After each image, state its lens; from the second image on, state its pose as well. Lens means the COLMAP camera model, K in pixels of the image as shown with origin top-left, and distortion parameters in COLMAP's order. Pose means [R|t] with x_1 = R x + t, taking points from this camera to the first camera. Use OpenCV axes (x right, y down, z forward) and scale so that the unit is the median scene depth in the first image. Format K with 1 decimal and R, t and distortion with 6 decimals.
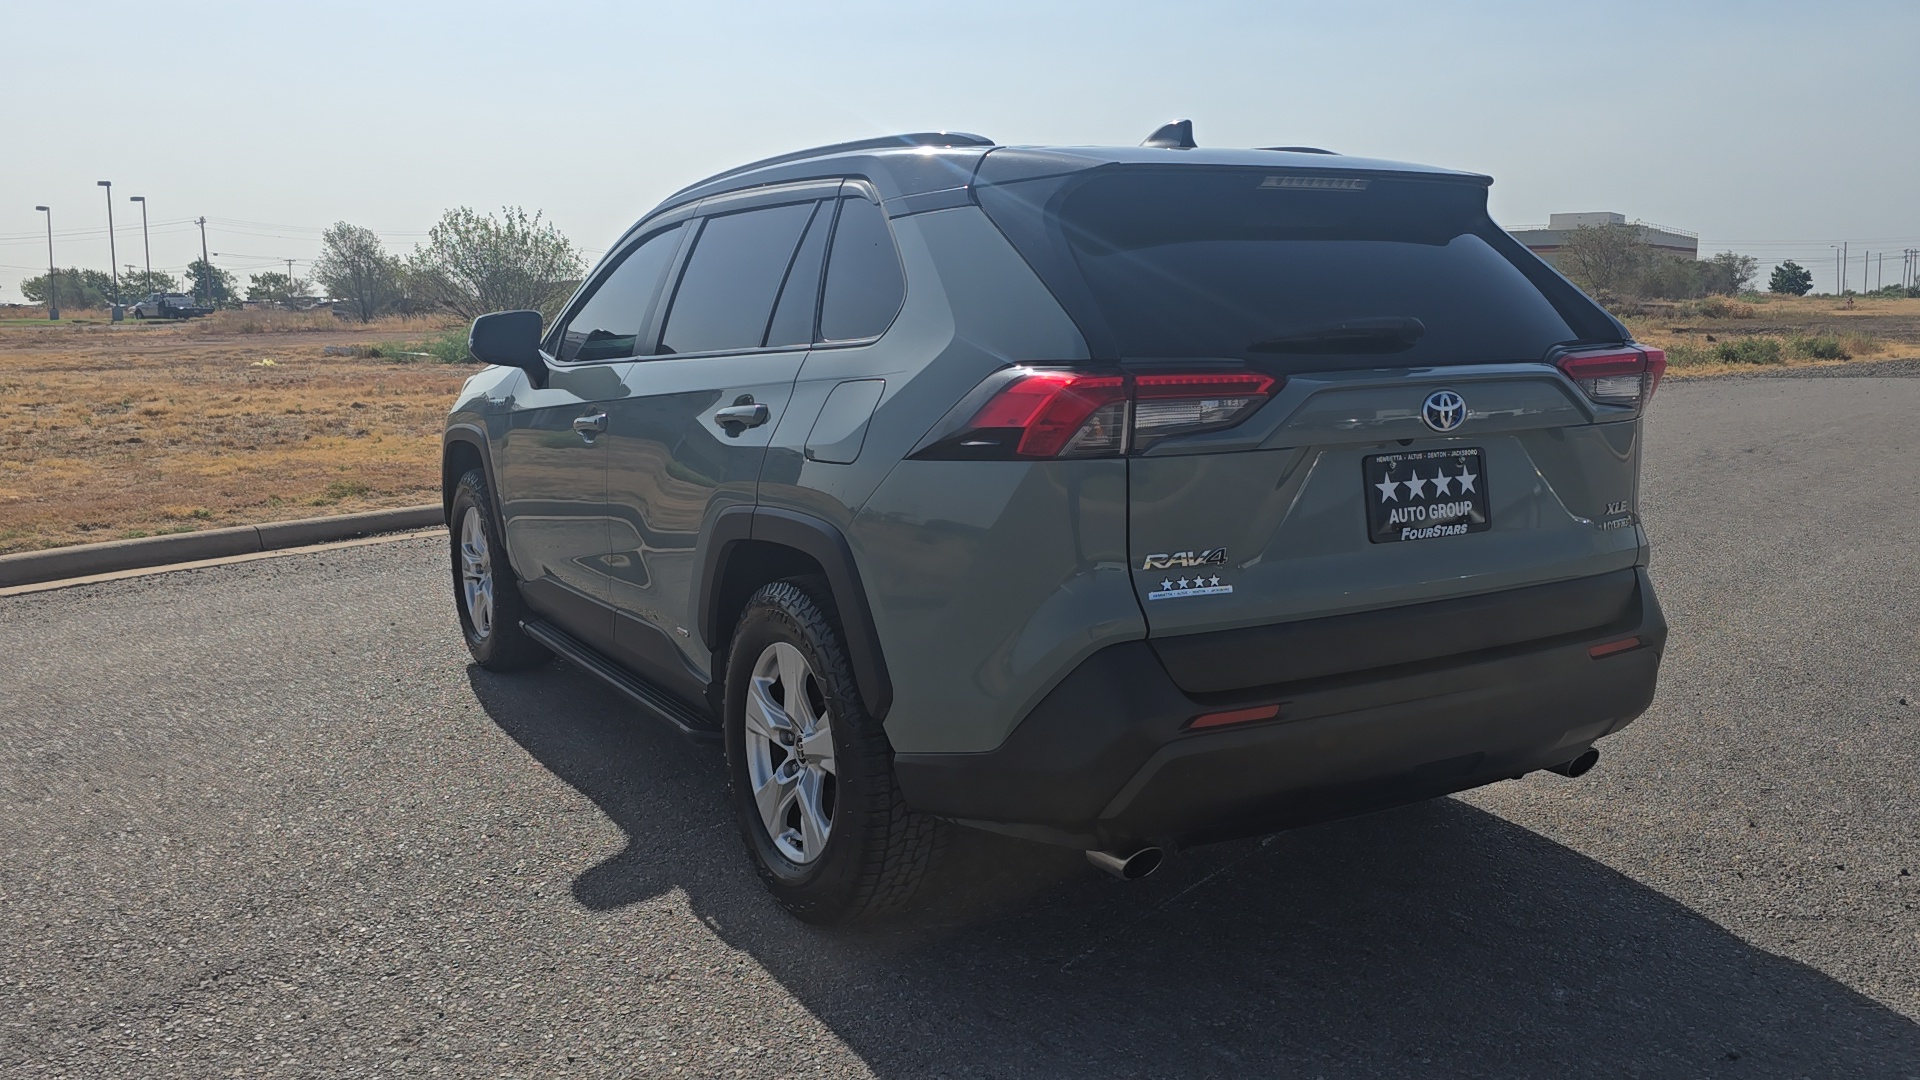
lens RADIAL K [[1479.9, 0, 961.1], [0, 1479.9, 528.1], [0, 0, 1]] dist [0.001740, 0.000320]
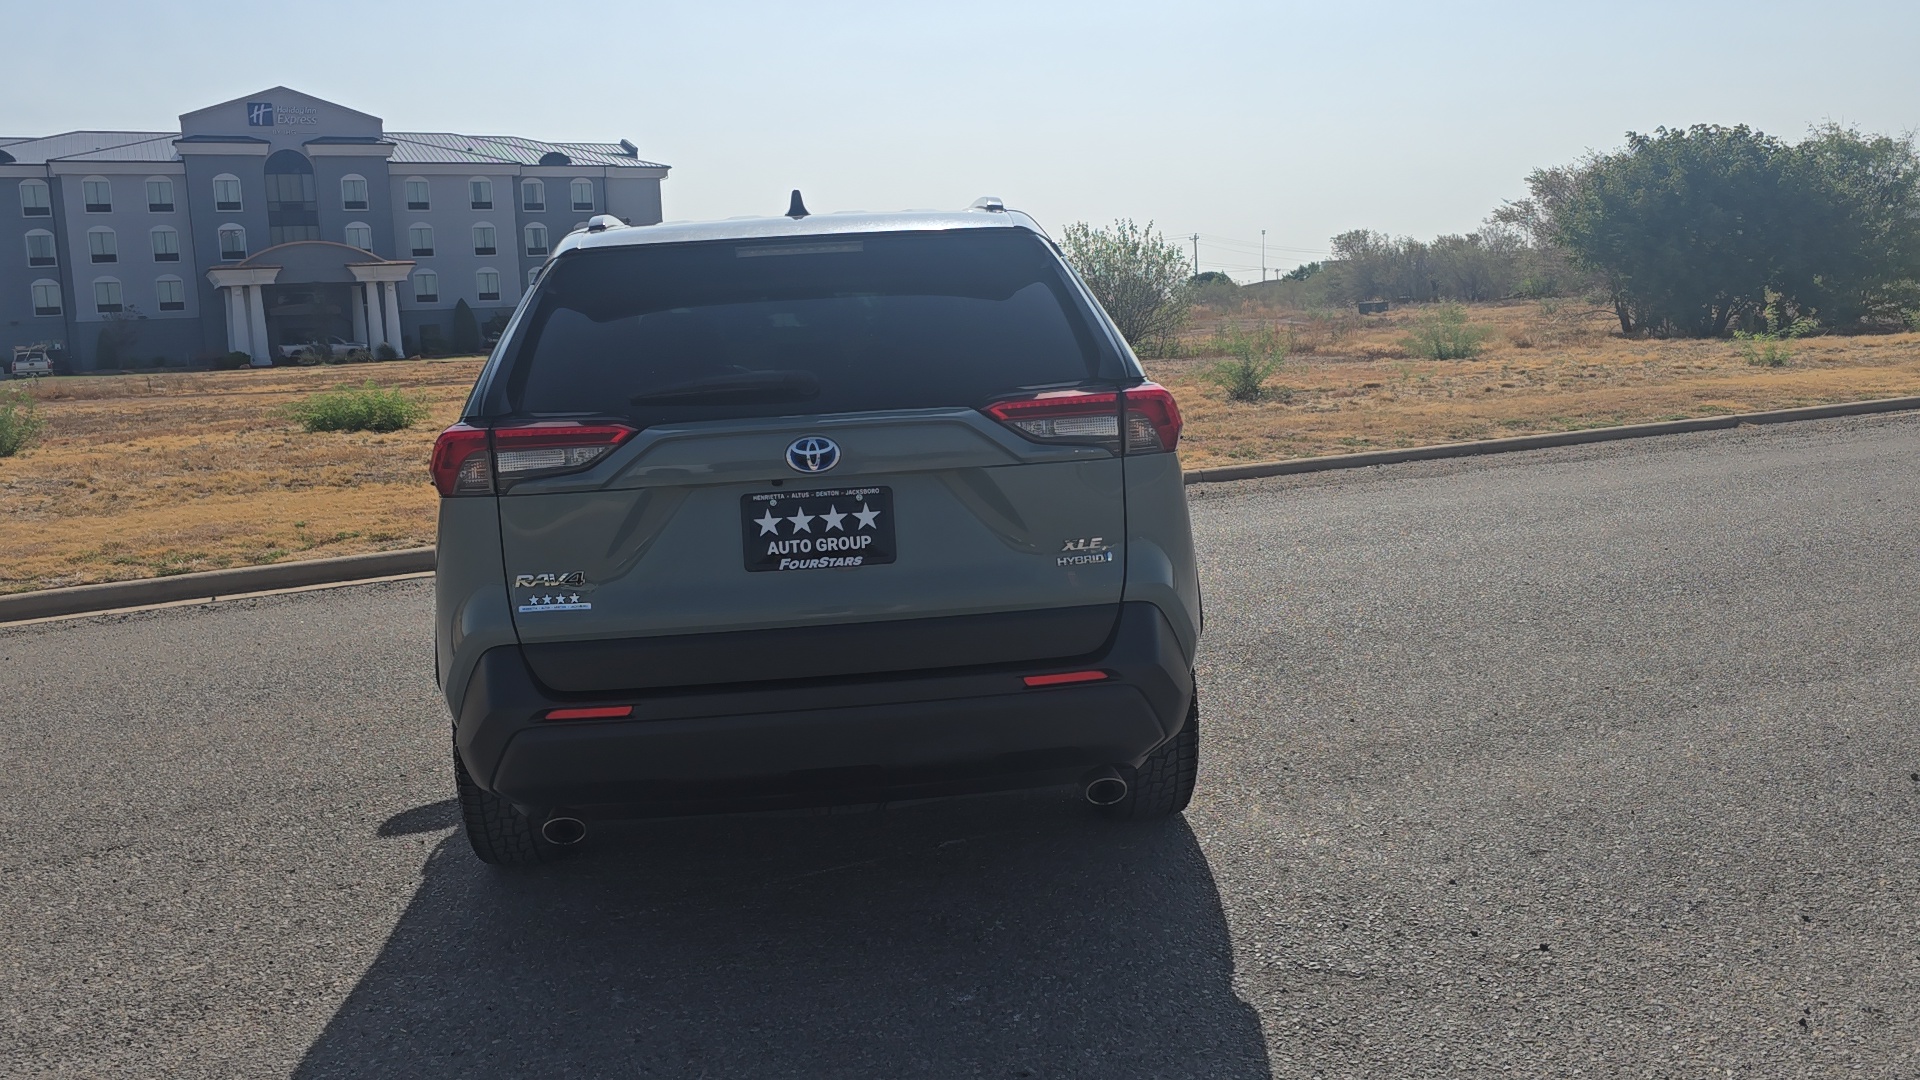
lens RADIAL K [[1616.0, 0, 956.9], [0, 1616.0, 529.4], [0, 0, 1]] dist [-0.005640, 0.004105]
pose [[0.916152, 0.013278, -0.400611, 0.916415], [-0.019679, 0.999736, -0.011869, -0.010371], [0.400348, 0.018757, 0.916171, -0.073468]]
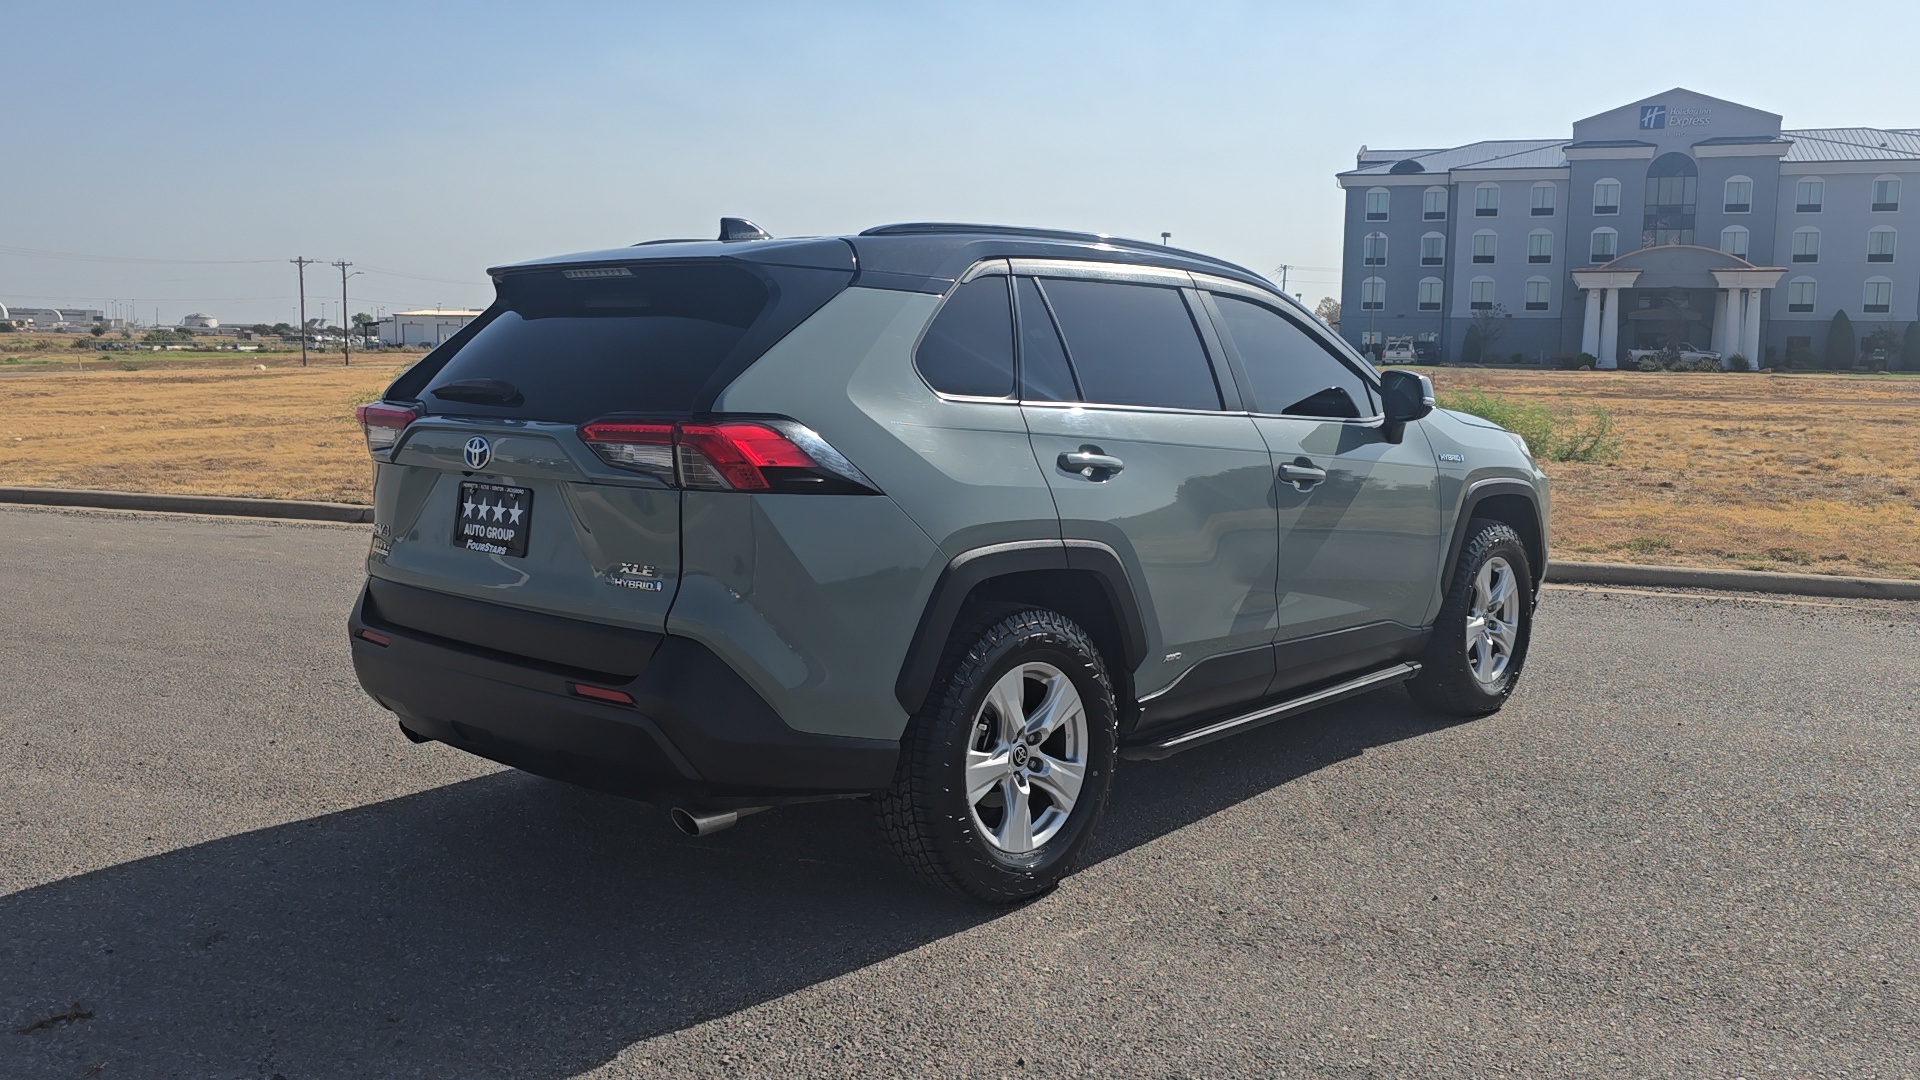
lens RADIAL K [[1616.0, 0, 957.9], [0, 1616.0, 541.7], [0, 0, 1]] dist [-0.005640, 0.004105]
pose [[0.310475, 0.121712, -0.942757, 1.785233], [-0.160897, 0.984188, 0.074073, -0.173715], [0.936866, 0.128689, 0.325149, 0.945498]]
